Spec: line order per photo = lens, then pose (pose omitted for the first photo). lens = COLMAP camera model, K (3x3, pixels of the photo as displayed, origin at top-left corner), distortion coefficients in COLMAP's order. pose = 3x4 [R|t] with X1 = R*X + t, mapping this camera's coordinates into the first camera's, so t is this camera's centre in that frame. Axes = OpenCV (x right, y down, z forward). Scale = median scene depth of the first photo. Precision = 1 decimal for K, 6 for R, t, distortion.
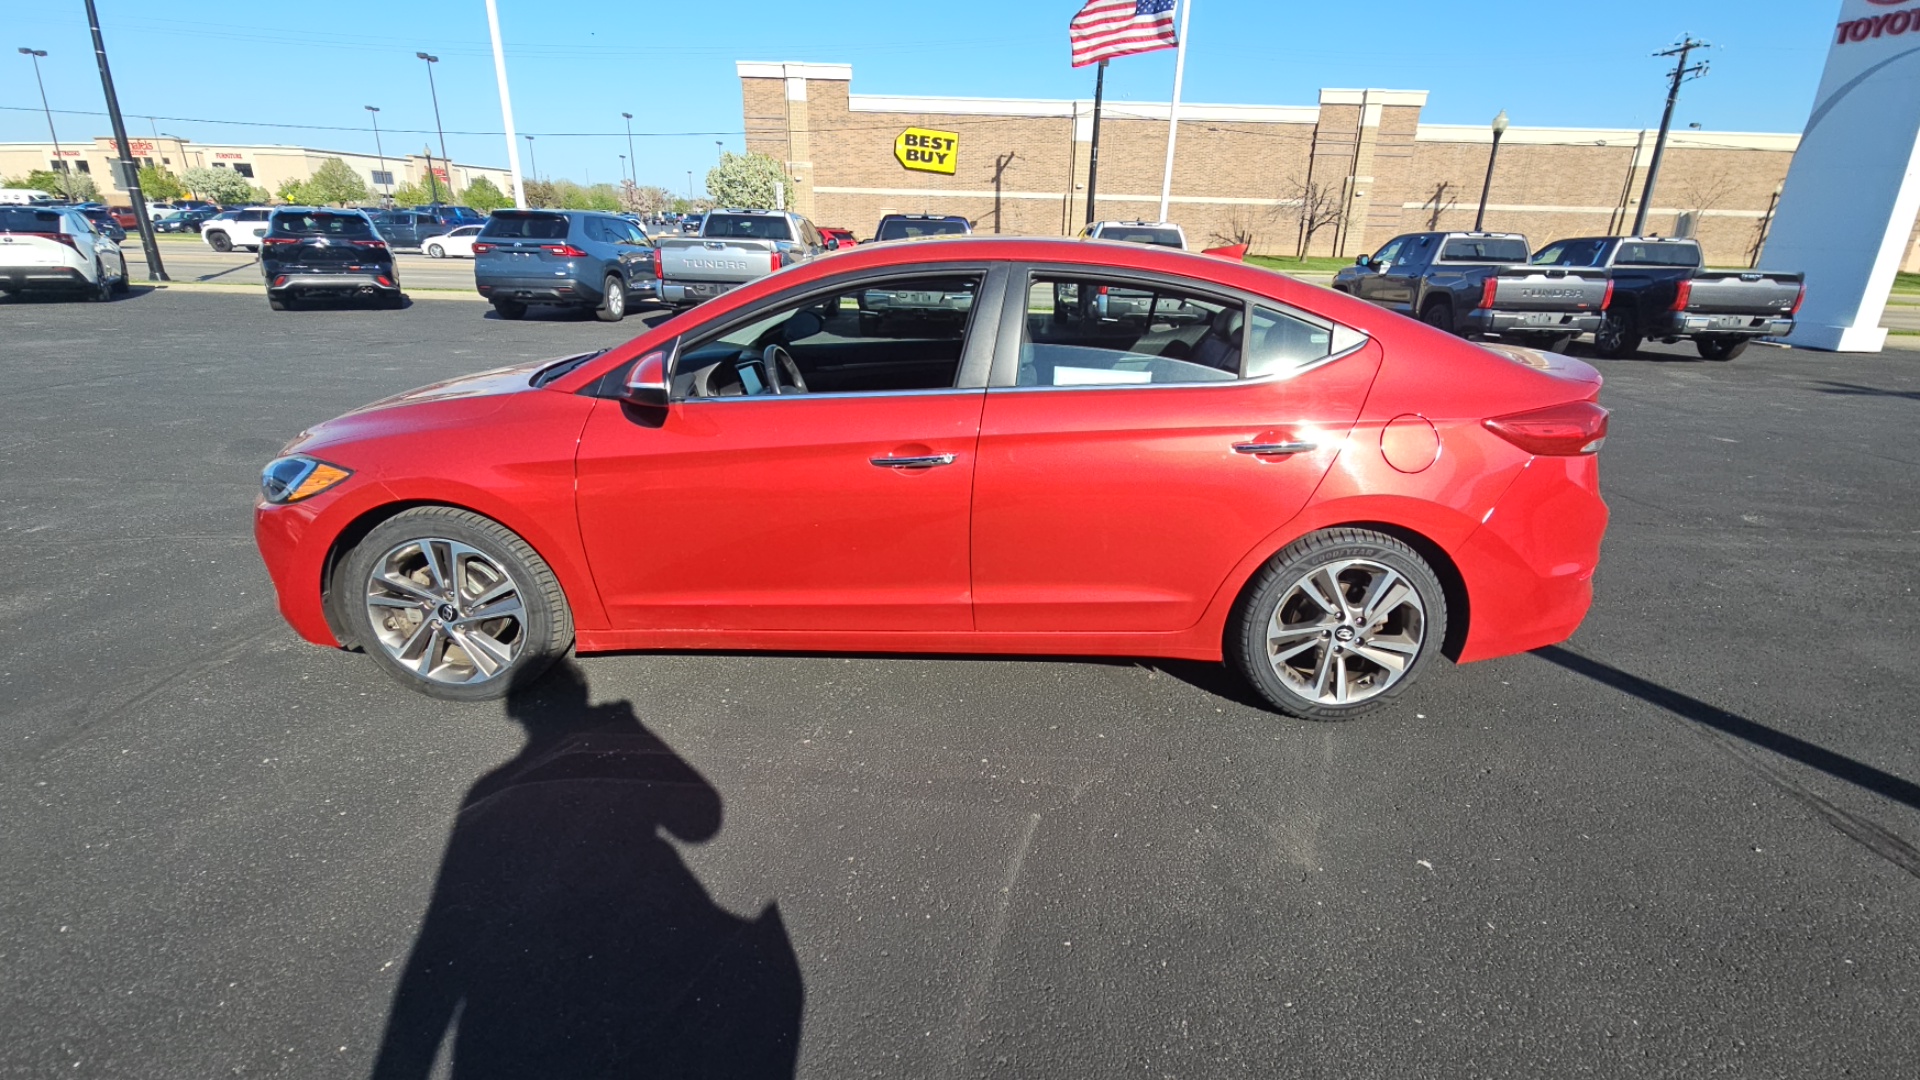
lens RADIAL K [[857.2, 0, 964.1], [0, 857.2, 545.1], [0, 0, 1]] dist [0.004692, -0.006276]
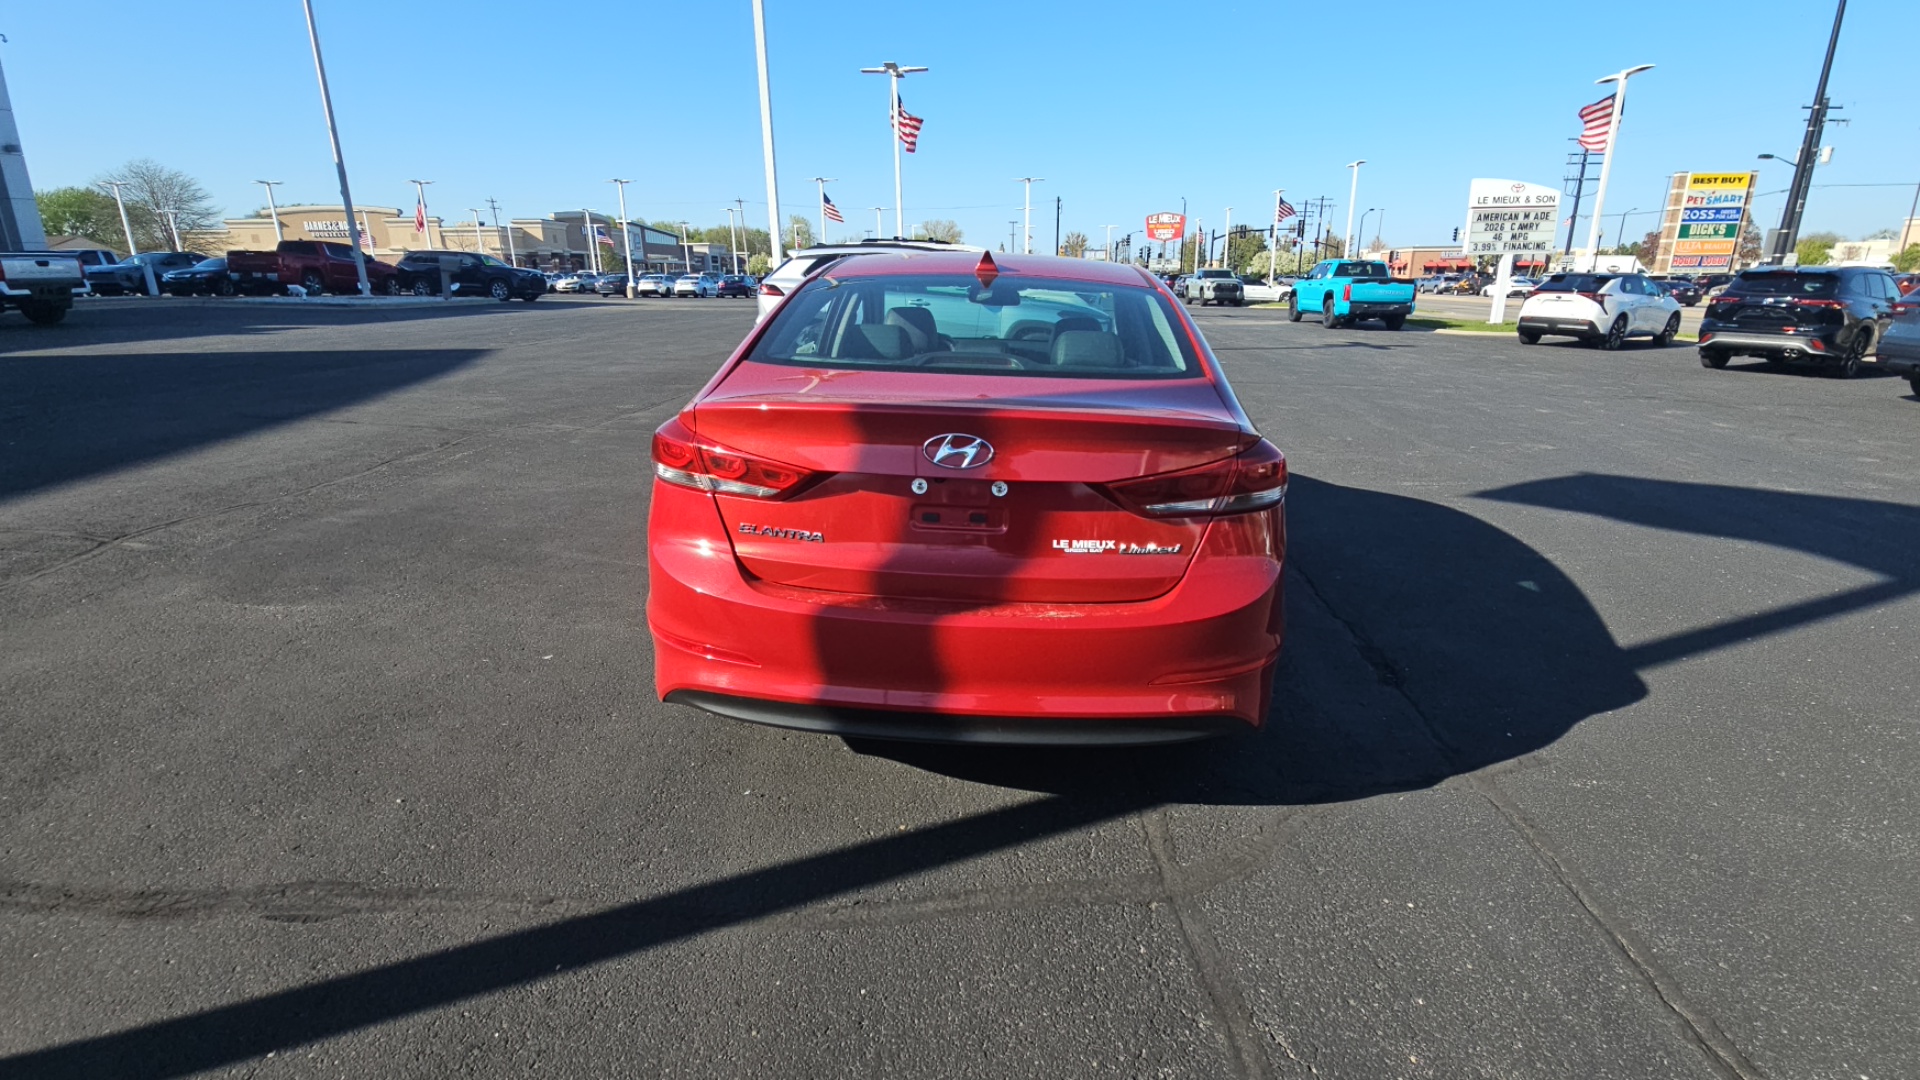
lens RADIAL K [[857.2, 0, 981.0], [0, 857.2, 540.3], [0, 0, 1]] dist [0.004692, -0.006276]
pose [[-0.057461, 0.267829, -0.961752, 0.094945], [-0.346059, 0.898274, 0.270827, -0.023693], [0.936451, 0.348385, 0.041069, 0.079296]]
